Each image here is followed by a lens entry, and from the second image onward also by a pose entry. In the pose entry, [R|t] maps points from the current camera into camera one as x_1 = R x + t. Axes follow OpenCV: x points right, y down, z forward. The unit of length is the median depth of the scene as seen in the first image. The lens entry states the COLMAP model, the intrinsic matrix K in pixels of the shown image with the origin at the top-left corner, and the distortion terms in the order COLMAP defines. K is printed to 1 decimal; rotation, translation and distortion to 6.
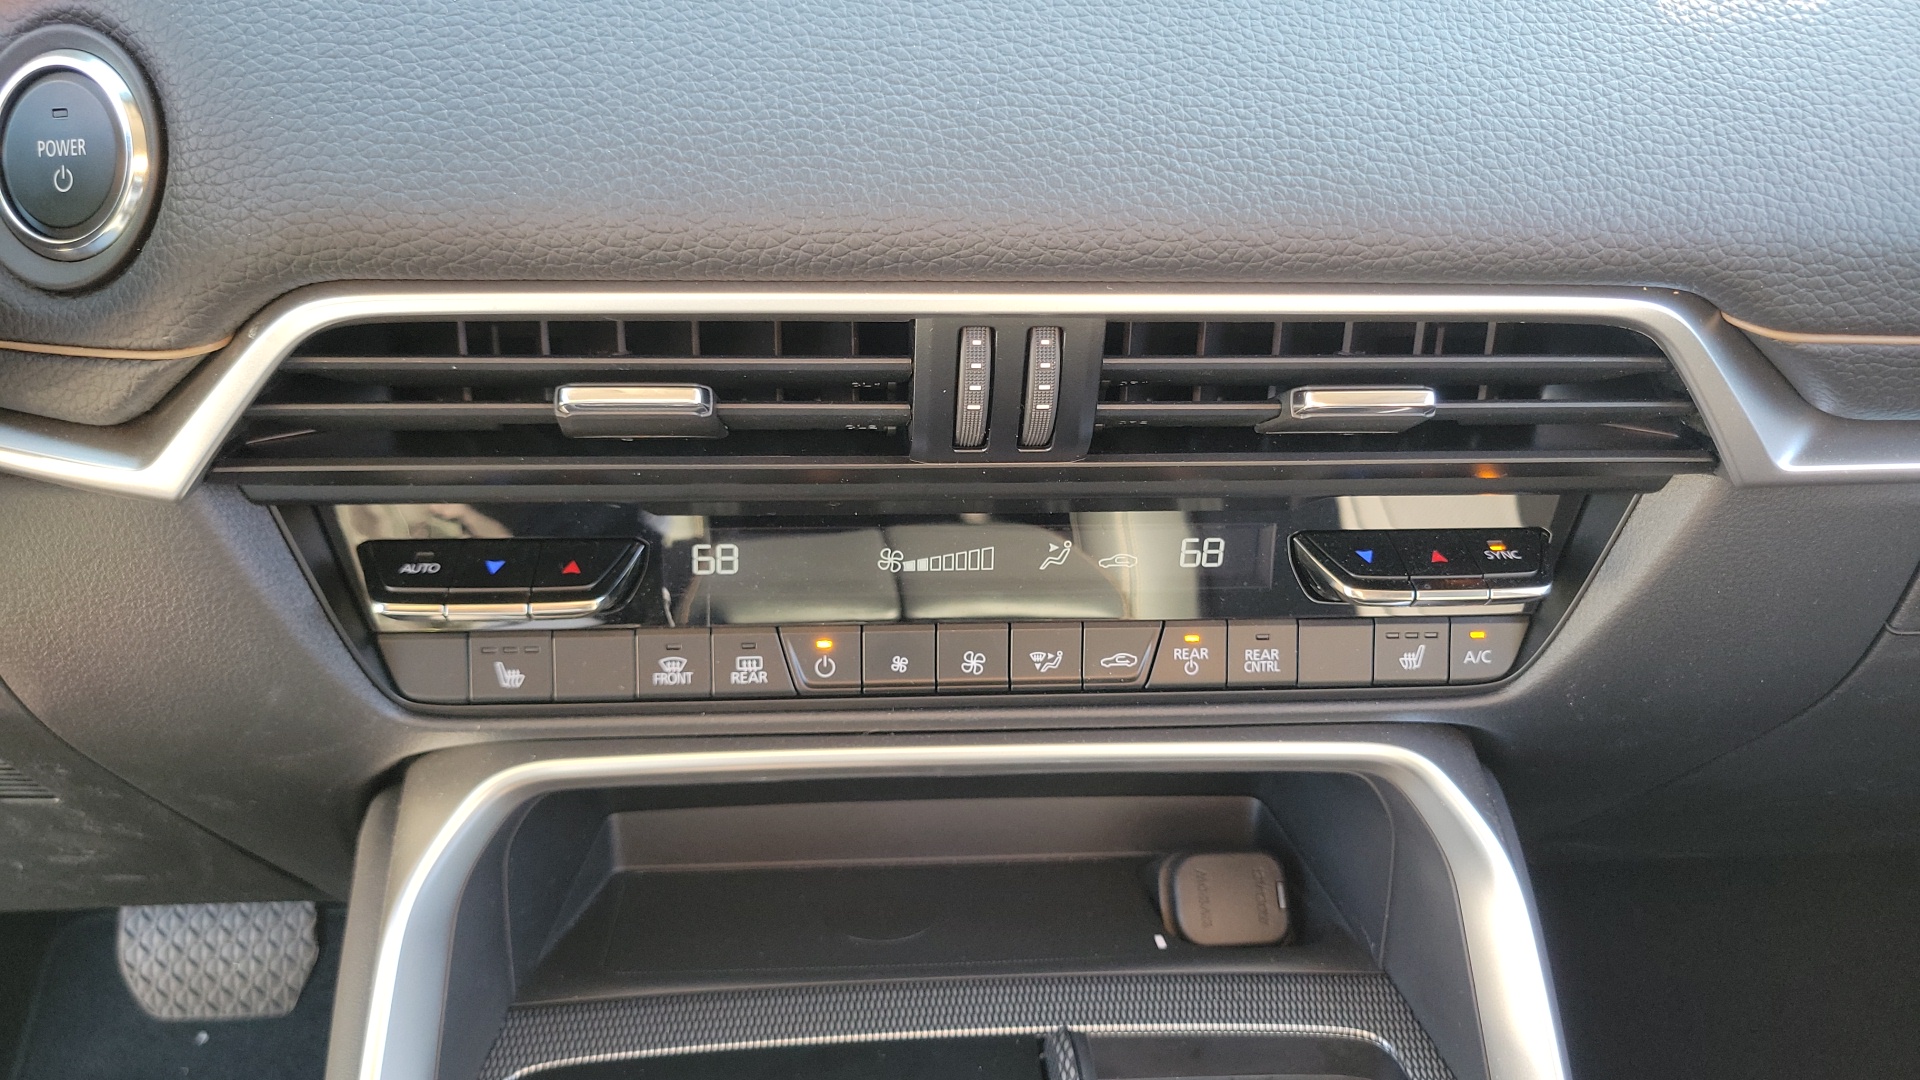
lens RADIAL K [[1484.7, 0, 973.4], [0, 1484.7, 532.7], [0, 0, 1]] dist [0.028730, -0.025214]
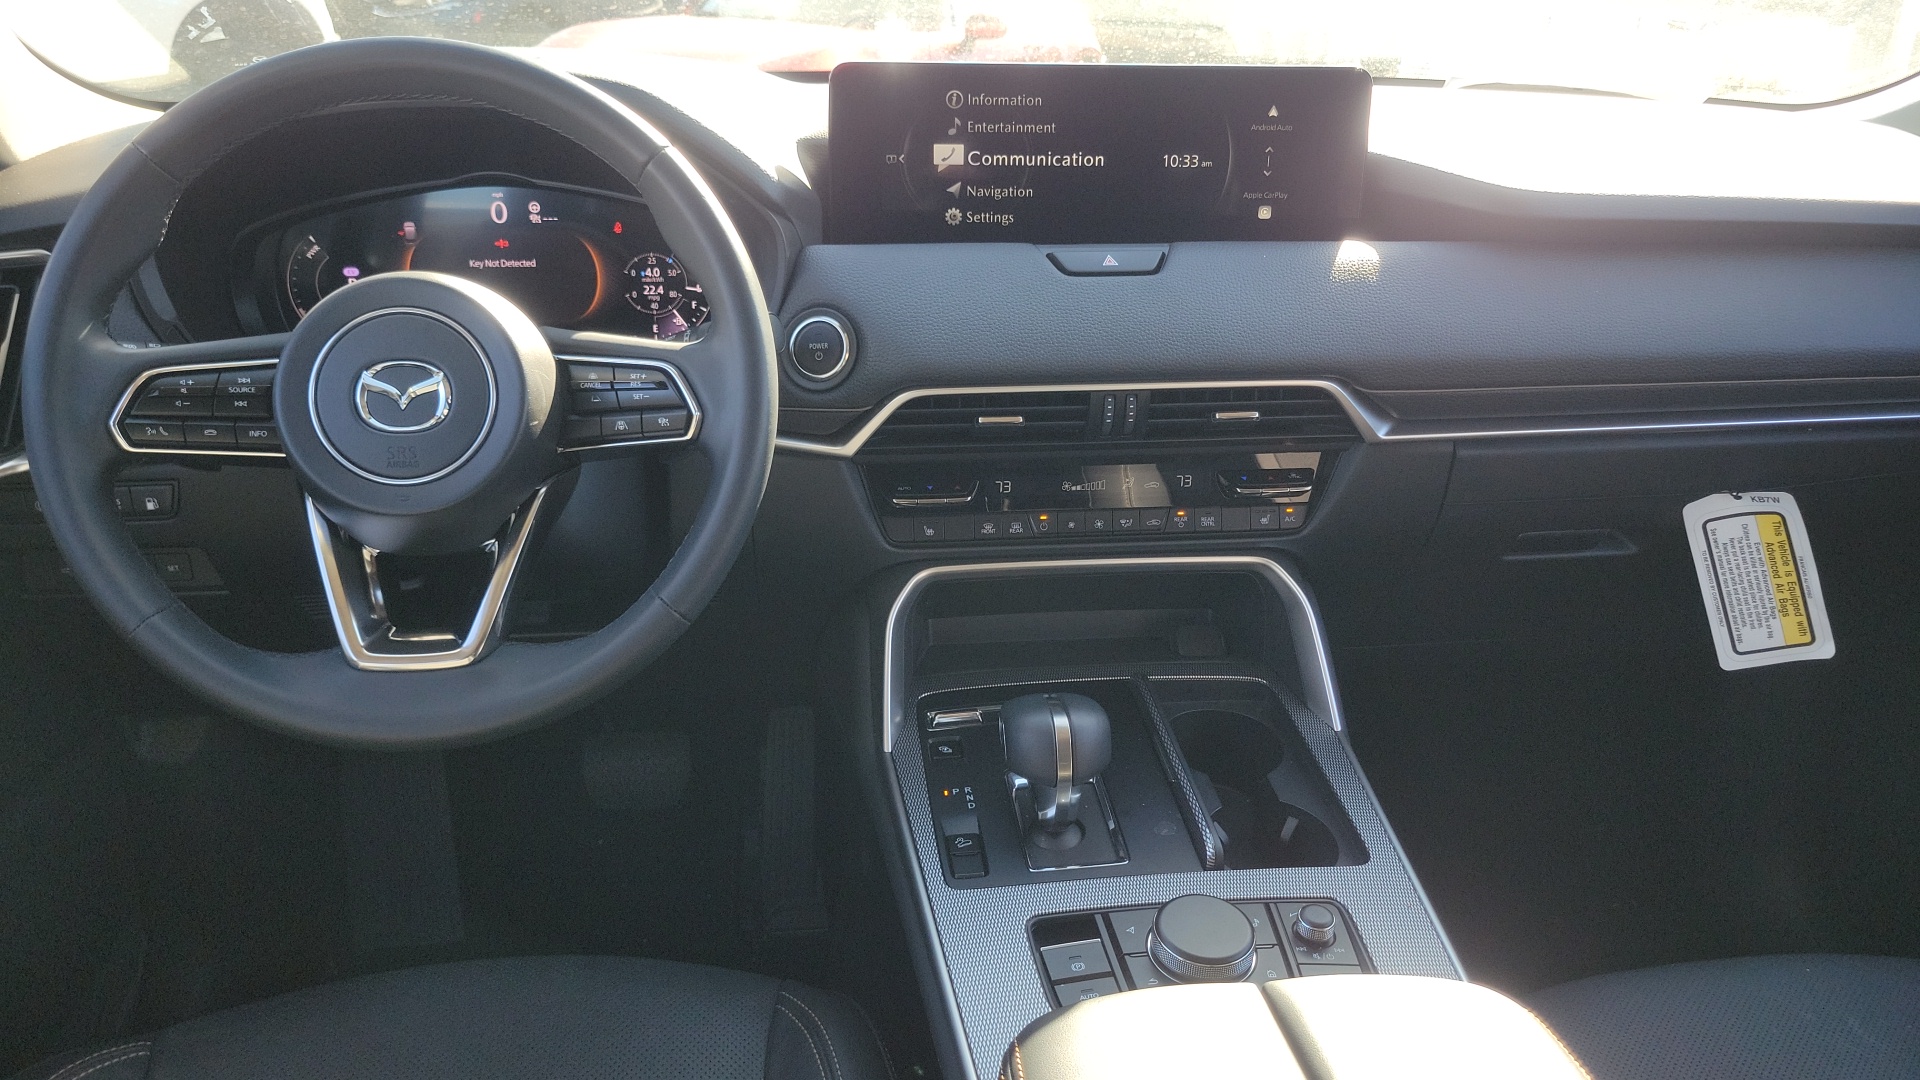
lens RADIAL K [[1484.7, 0, 984.7], [0, 1484.7, 530.1], [0, 0, 1]] dist [0.028730, -0.025214]
pose [[0.999139, -0.028781, 0.029894, -0.361787], [0.030911, 0.996821, -0.073439, 0.365692], [-0.027685, 0.074300, 0.996852, -2.080282]]
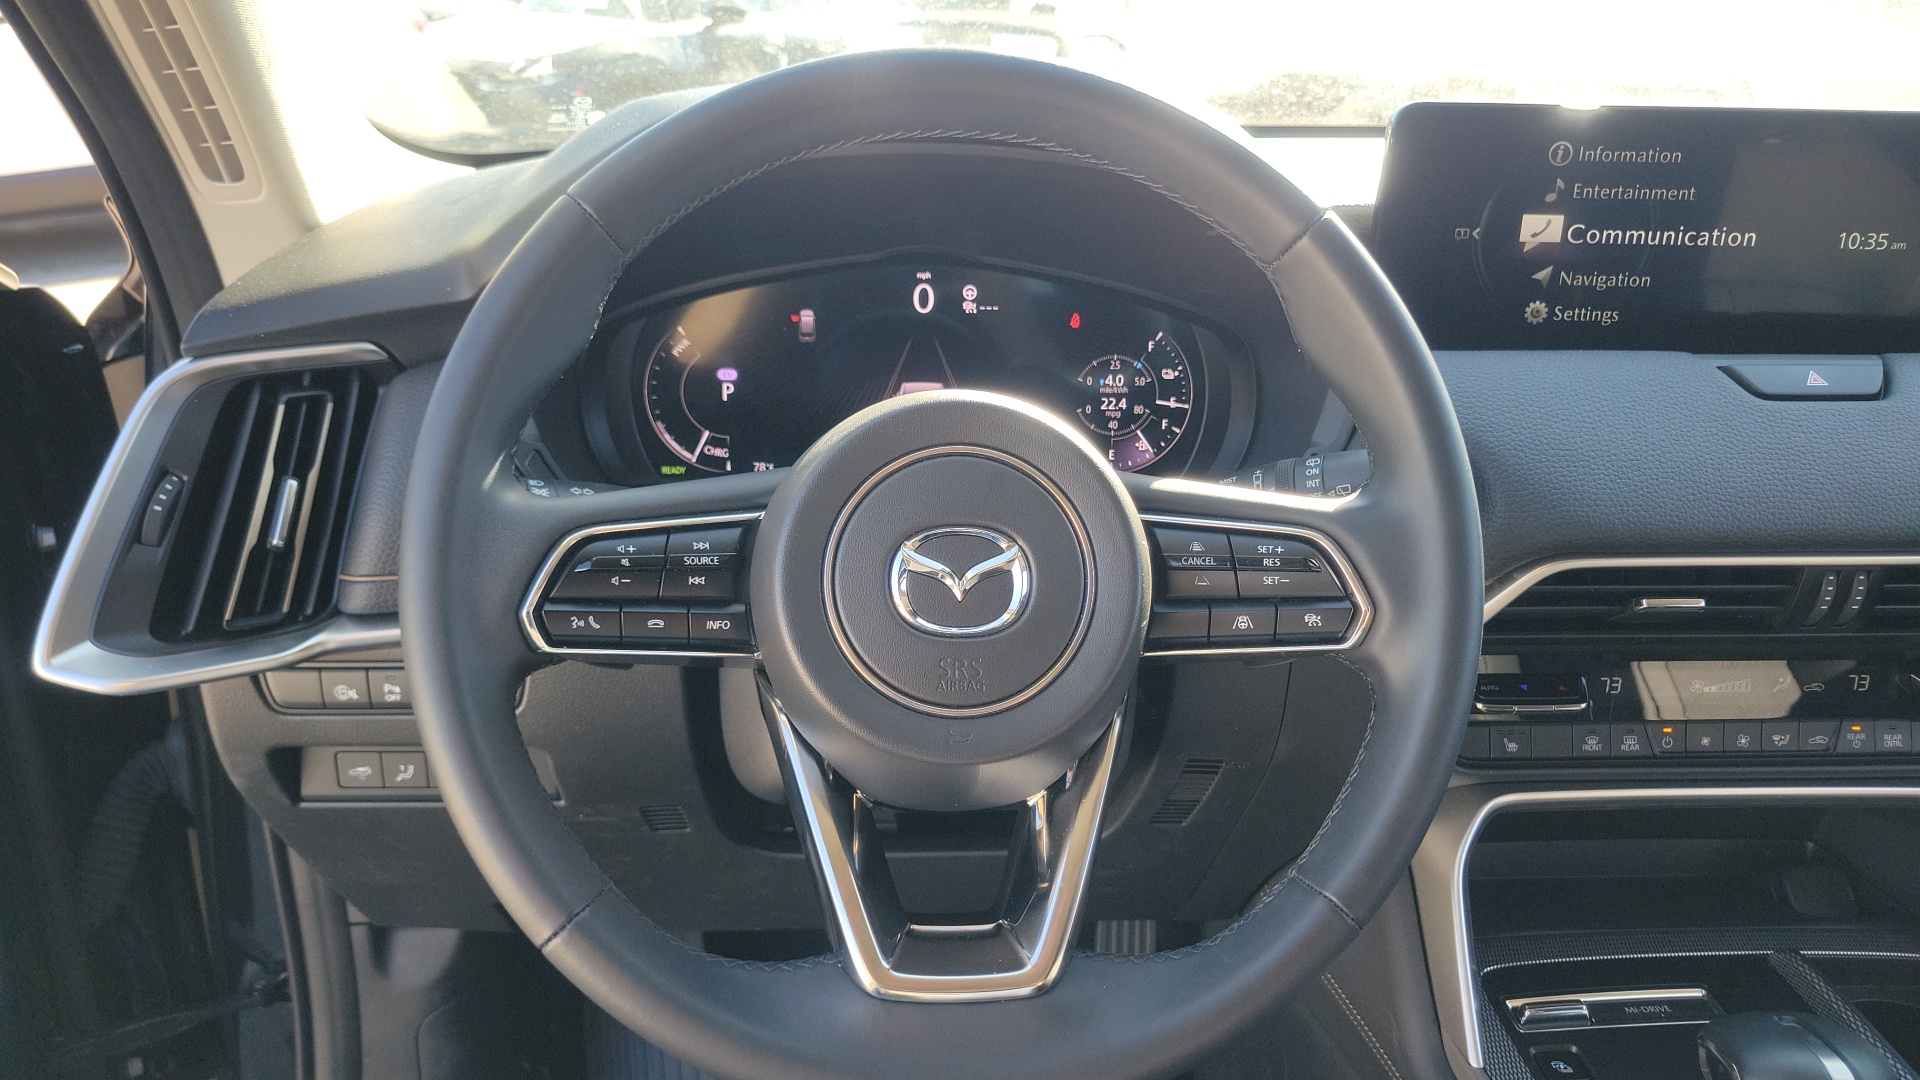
lens RADIAL K [[1484.7, 0, 957.3], [0, 1484.7, 543.9], [0, 0, 1]] dist [0.028730, -0.025214]
pose [[0.999880, -0.003675, -0.015048, -1.244541], [0.001886, 0.993102, -0.117236, 0.076551], [0.015375, 0.117194, 0.992990, -1.196956]]
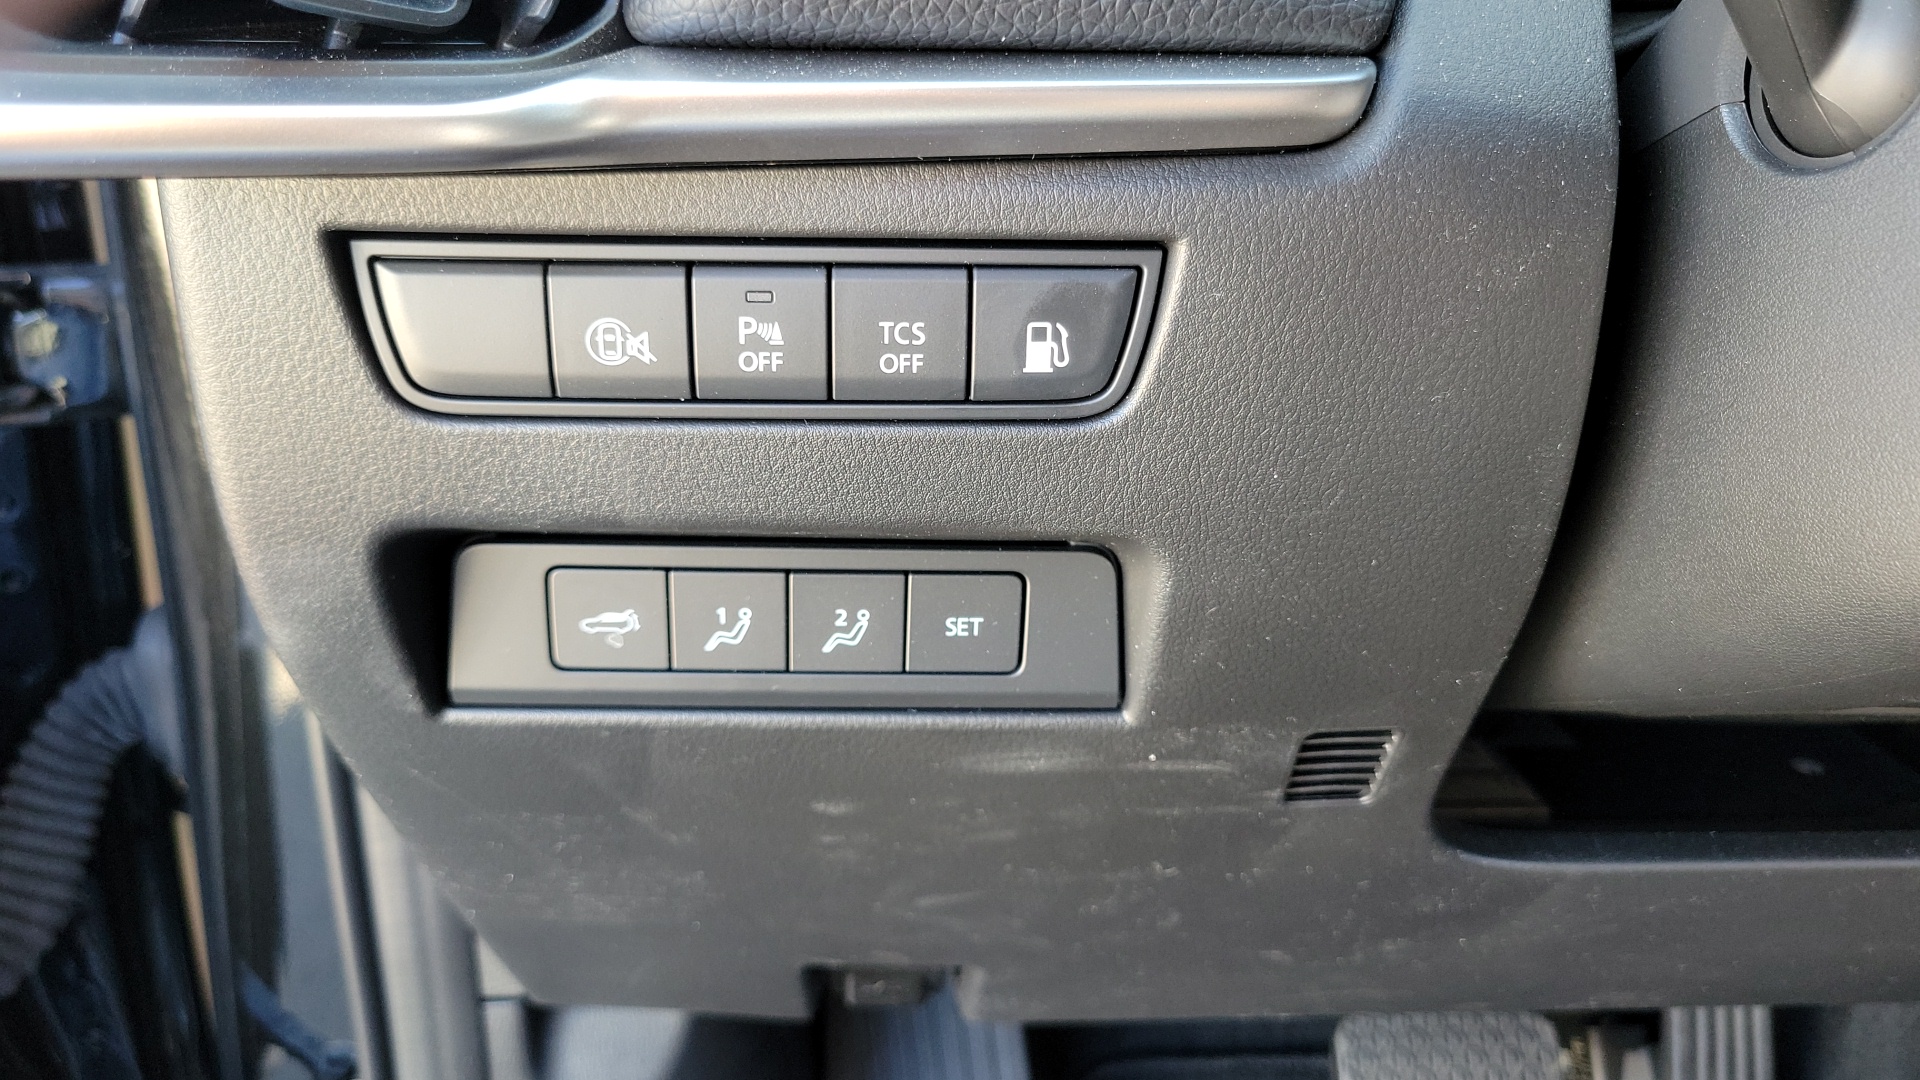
lens RADIAL K [[1484.7, 0, 906.6], [0, 1484.7, 530.7], [0, 0, 1]] dist [0.028730, -0.025214]
pose [[0.998752, -0.005357, -0.049648, -2.010392], [-0.001677, 0.990071, -0.140562, 0.223974], [0.049908, 0.140470, 0.988826, 0.317809]]
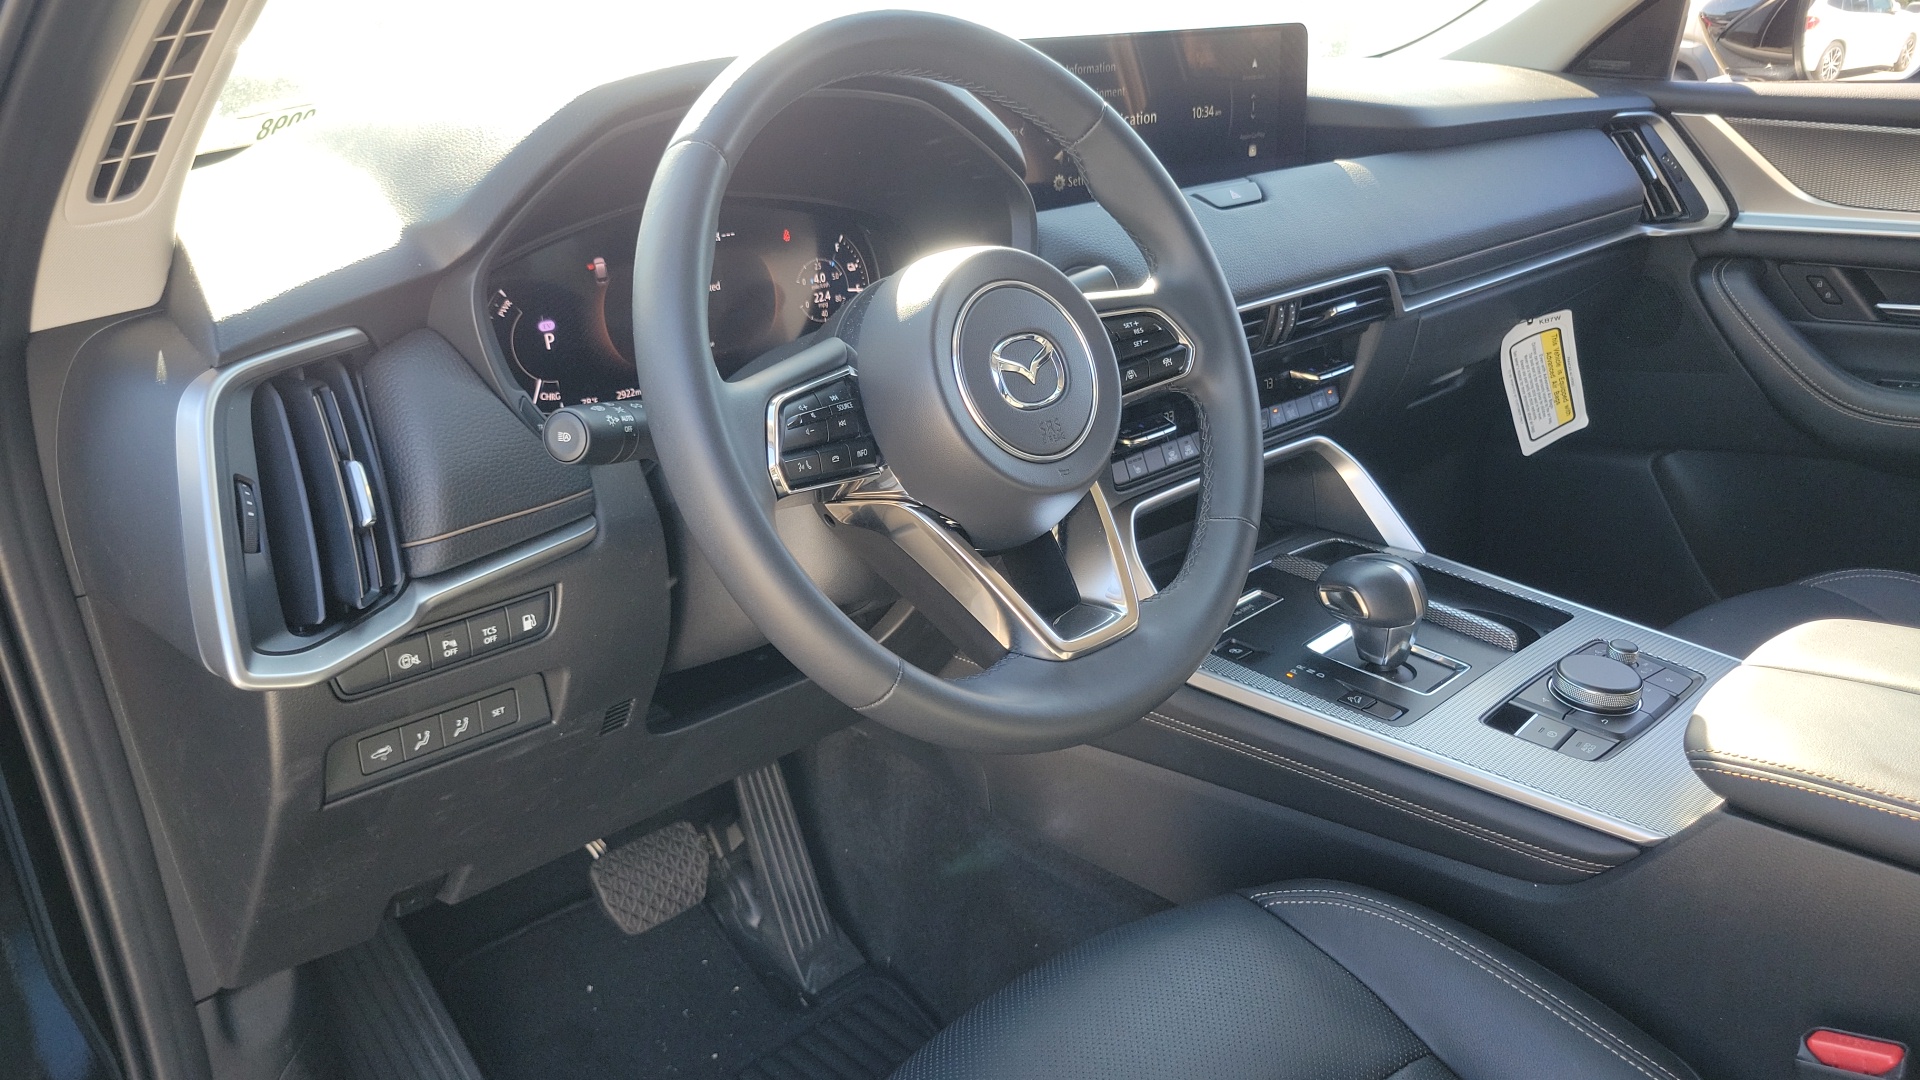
lens RADIAL K [[1484.7, 0, 970.8], [0, 1484.7, 543.8], [0, 0, 1]] dist [0.028730, -0.025214]
pose [[0.767693, -0.271669, 0.580381, -2.808685], [0.334126, 0.942528, -0.000776, 0.157540], [-0.546815, 0.194517, 0.814344, -1.399071]]
